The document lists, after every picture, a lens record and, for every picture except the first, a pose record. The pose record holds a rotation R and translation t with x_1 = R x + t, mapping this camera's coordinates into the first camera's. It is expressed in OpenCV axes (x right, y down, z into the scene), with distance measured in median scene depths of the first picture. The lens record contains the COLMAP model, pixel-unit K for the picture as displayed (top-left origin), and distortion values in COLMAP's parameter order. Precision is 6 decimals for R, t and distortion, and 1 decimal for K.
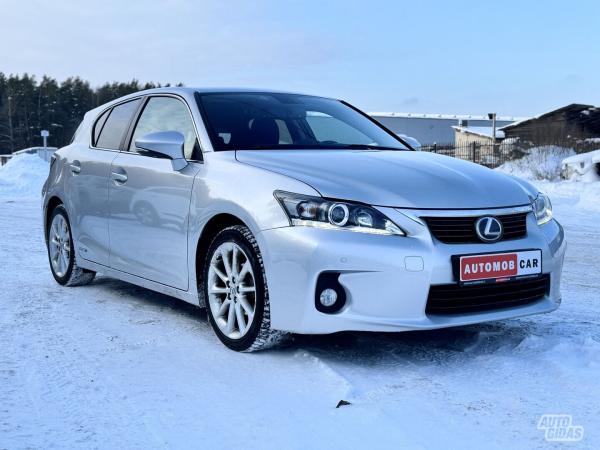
lens RADIAL K [[931.8, 0, 300.0], [0, 931.8, 225.0], [0, 0, 1]] dist [-0.008941, 0.056813]
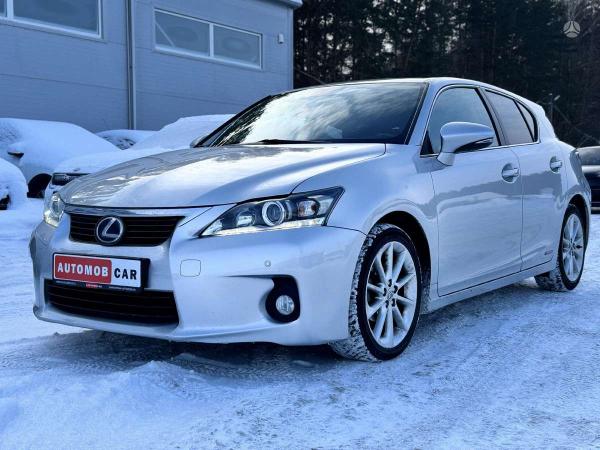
lens RADIAL K [[931.8, 0, 300.0], [0, 931.8, 225.0], [0, 0, 1]] dist [-0.008941, 0.056813]
pose [[0.326729, 0.061741, -0.943099, 1.129712], [-0.060423, 0.997187, 0.044349, -0.052950], [0.943185, 0.042495, 0.329540, 0.876696]]
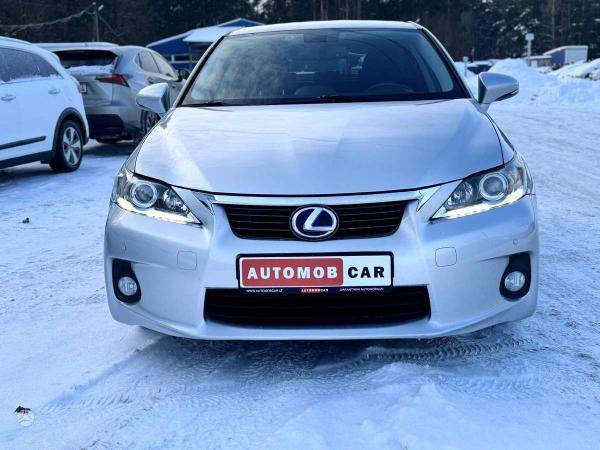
lens RADIAL K [[931.8, 0, 300.0], [0, 931.8, 225.0], [0, 0, 1]] dist [-0.008941, 0.056813]
pose [[0.773792, 0.088149, -0.627276, 0.680204], [-0.013188, 0.992297, 0.123176, -0.088974], [0.633302, -0.087040, 0.768994, 0.398363]]
